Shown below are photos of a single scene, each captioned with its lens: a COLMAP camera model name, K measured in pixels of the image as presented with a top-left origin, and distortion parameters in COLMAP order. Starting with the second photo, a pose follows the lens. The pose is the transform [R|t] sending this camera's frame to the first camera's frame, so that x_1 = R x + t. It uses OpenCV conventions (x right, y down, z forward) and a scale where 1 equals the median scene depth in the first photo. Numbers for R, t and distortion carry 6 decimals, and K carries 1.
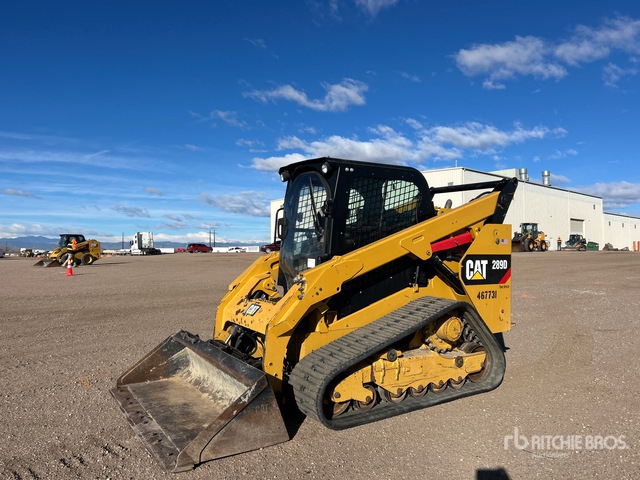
lens RADIAL K [[497.9, 0, 312.6], [0, 497.9, 231.0], [0, 0, 1]] dist [0.019653, 0.000971]
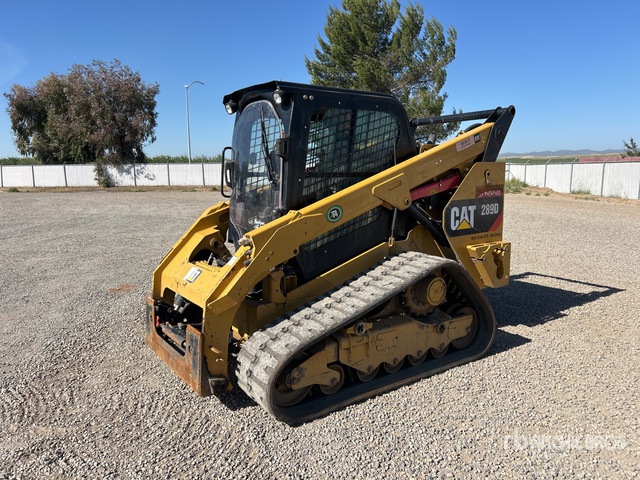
lens RADIAL K [[480.9, 0, 325.1], [0, 480.9, 240.9], [0, 0, 1]] dist [0.055769, -0.000335]
pose [[0.998330, -0.025724, 0.051717, 0.052349], [0.016948, 0.986404, 0.163464, -0.023729], [-0.055218, -0.162315, 0.985193, 0.204635]]
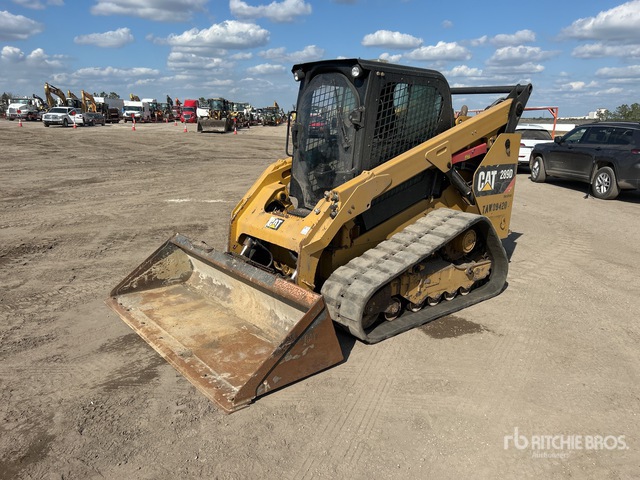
lens RADIAL K [[480.9, 0, 324.7], [0, 480.9, 244.5], [0, 0, 1]] dist [0.055769, -0.000335]
pose [[0.989345, -0.009926, 0.145250, -0.150050], [-0.028876, 0.964473, 0.262597, -0.048900], [-0.142697, -0.263993, 0.953911, 0.080179]]
